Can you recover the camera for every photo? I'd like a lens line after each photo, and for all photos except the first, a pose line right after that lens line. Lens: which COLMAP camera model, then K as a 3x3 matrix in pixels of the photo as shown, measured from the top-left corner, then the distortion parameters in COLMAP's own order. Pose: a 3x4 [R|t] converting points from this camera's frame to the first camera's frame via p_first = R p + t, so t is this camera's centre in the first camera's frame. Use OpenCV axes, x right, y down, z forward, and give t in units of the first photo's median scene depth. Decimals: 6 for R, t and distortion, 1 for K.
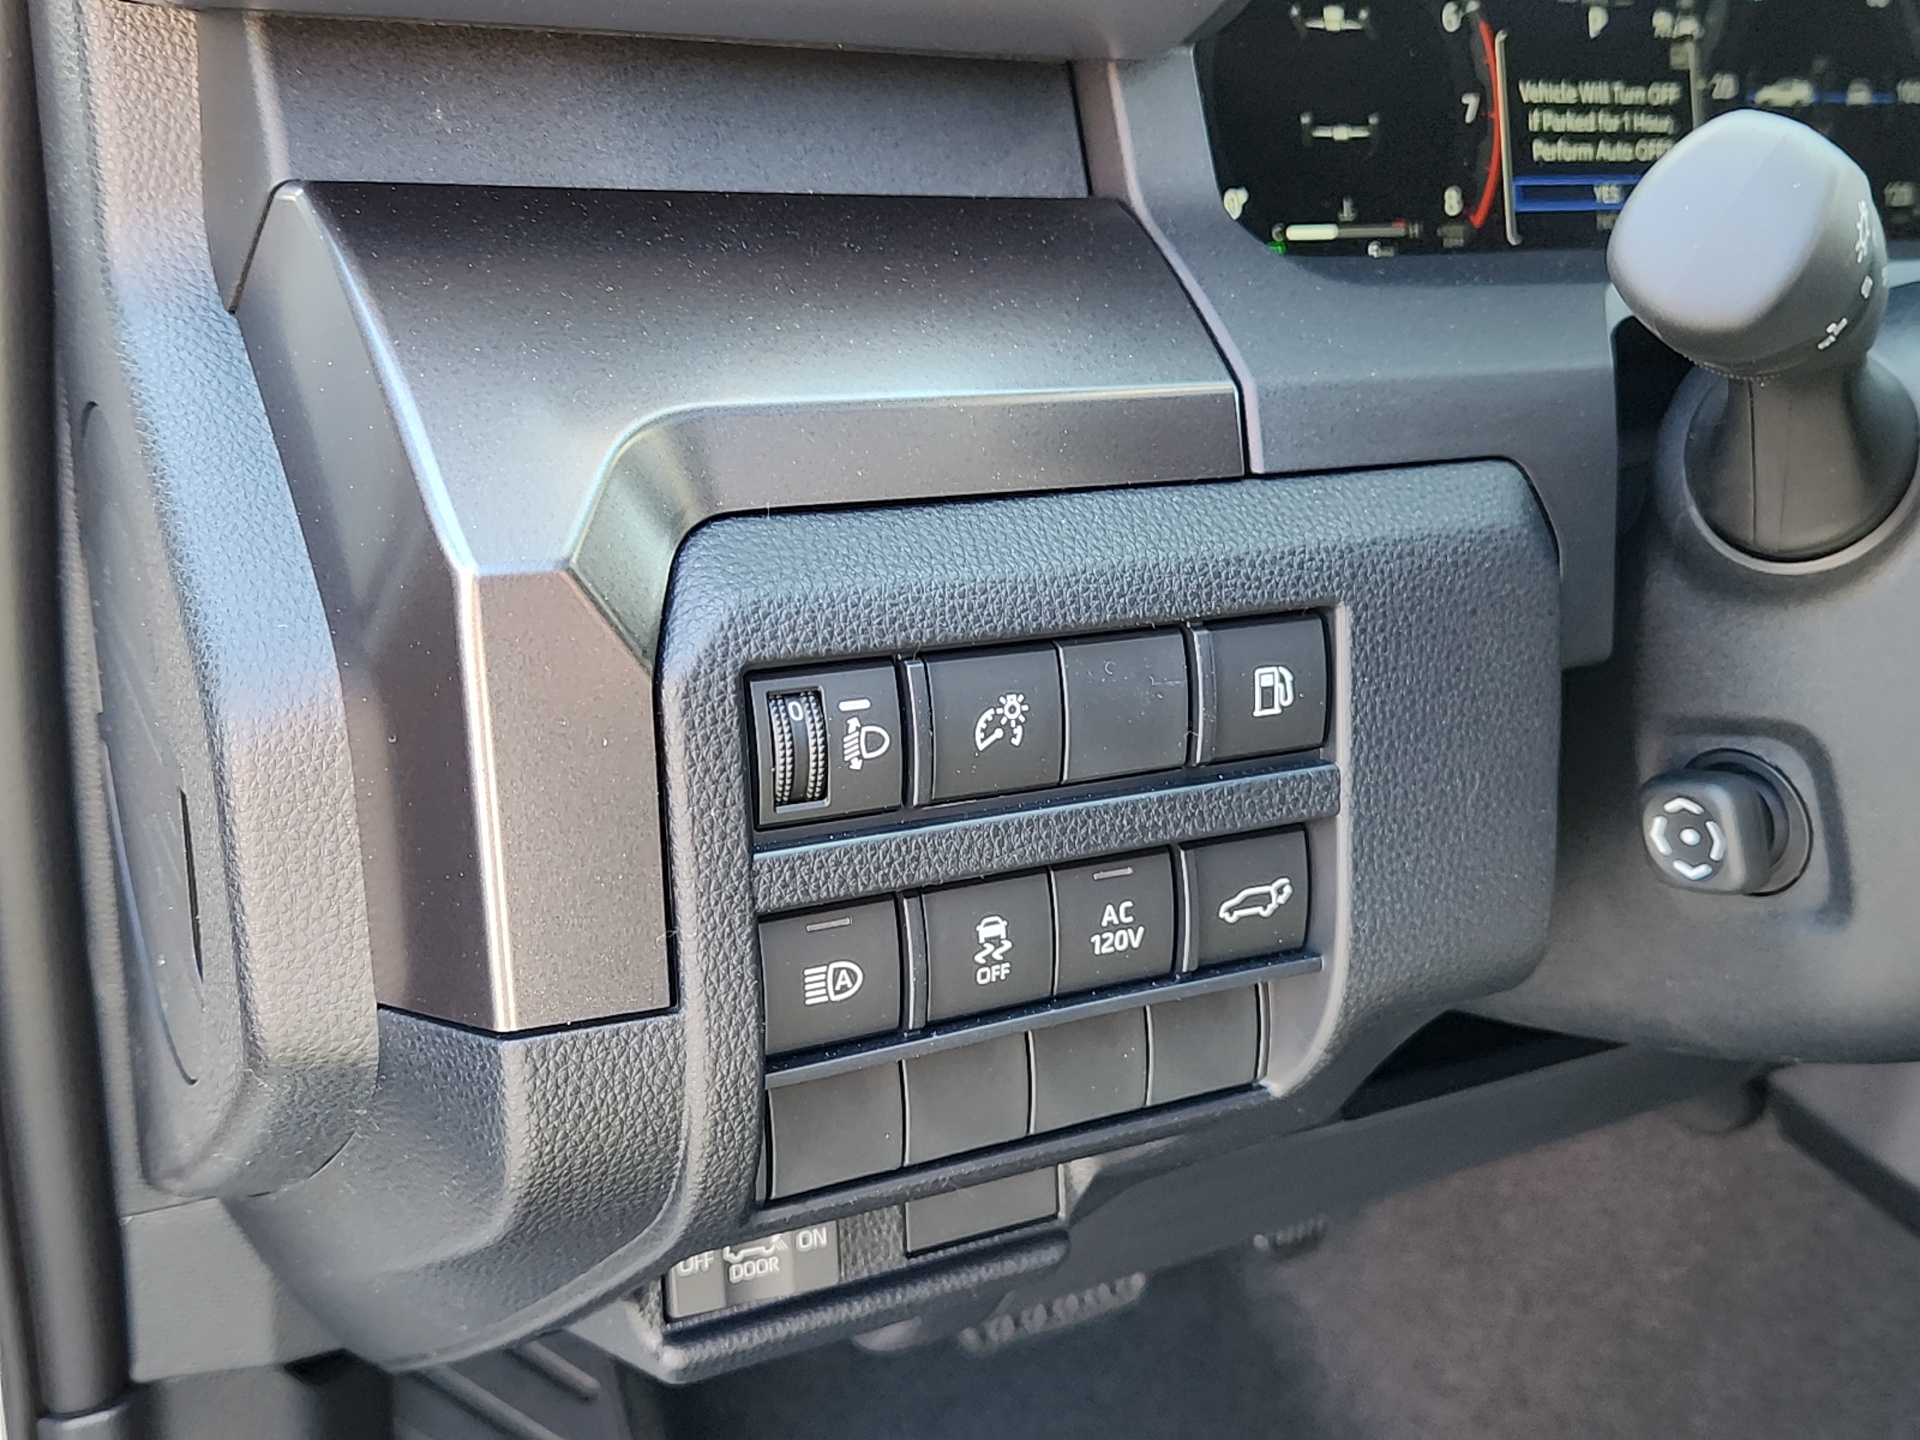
lens RADIAL K [[2026.6, 0, 1069.1], [0, 2026.6, 773.8], [0, 0, 1]] dist [0.019955, -0.025668]
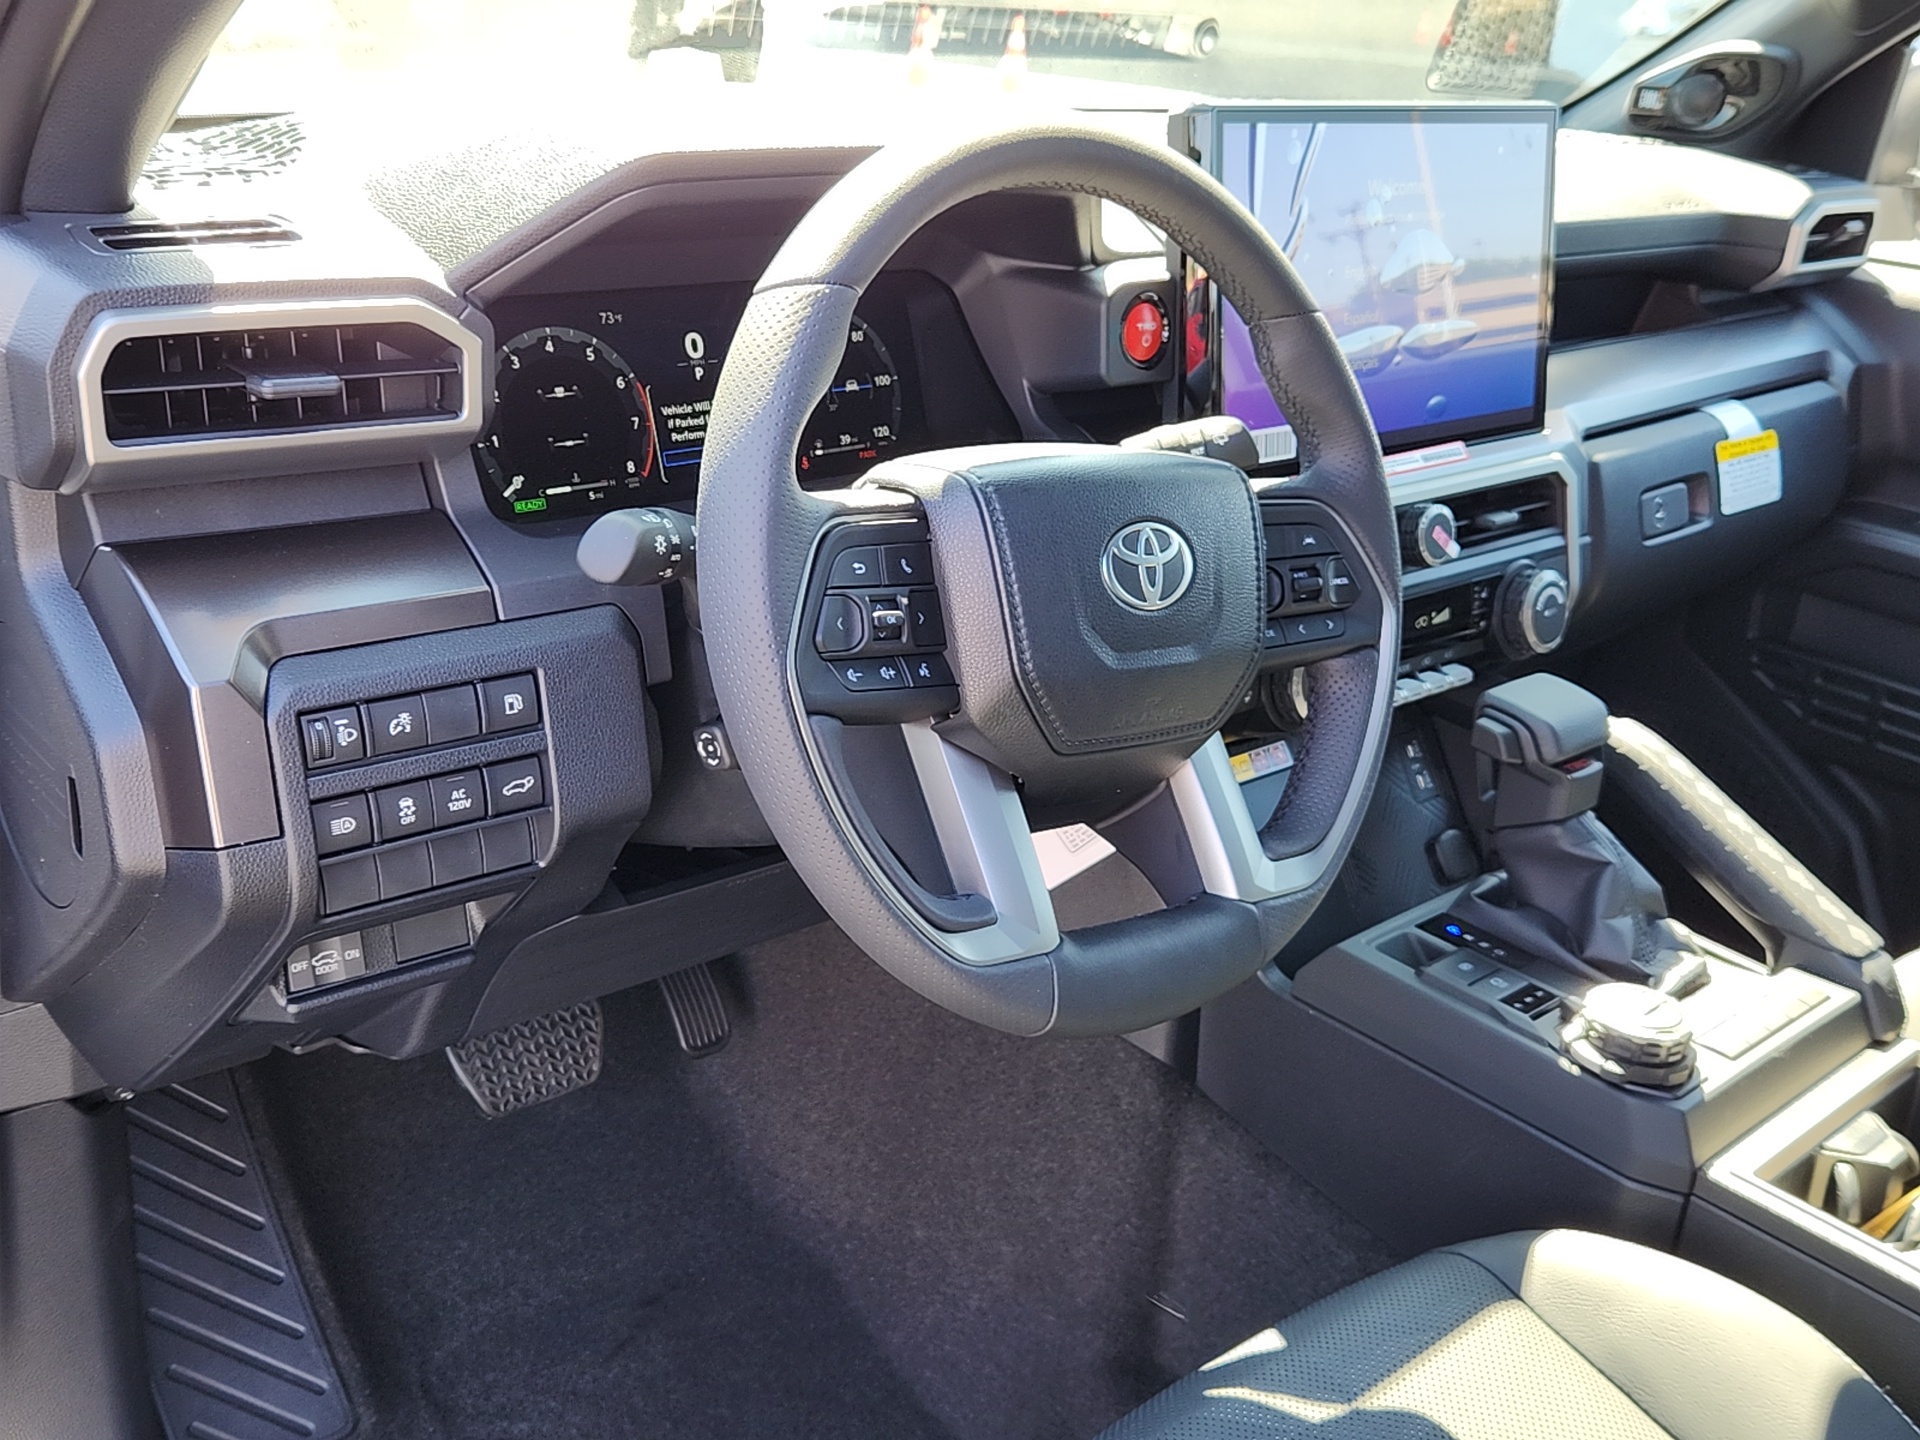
lens RADIAL K [[1908.1, 0, 974.1], [0, 1908.1, 739.7], [0, 0, 1]] dist [0.089867, -0.126271]
pose [[0.982459, -0.084701, 0.166130, 0.254600], [0.087088, 0.996175, -0.007122, 0.070200], [-0.164891, 0.021465, 0.986078, -1.447110]]
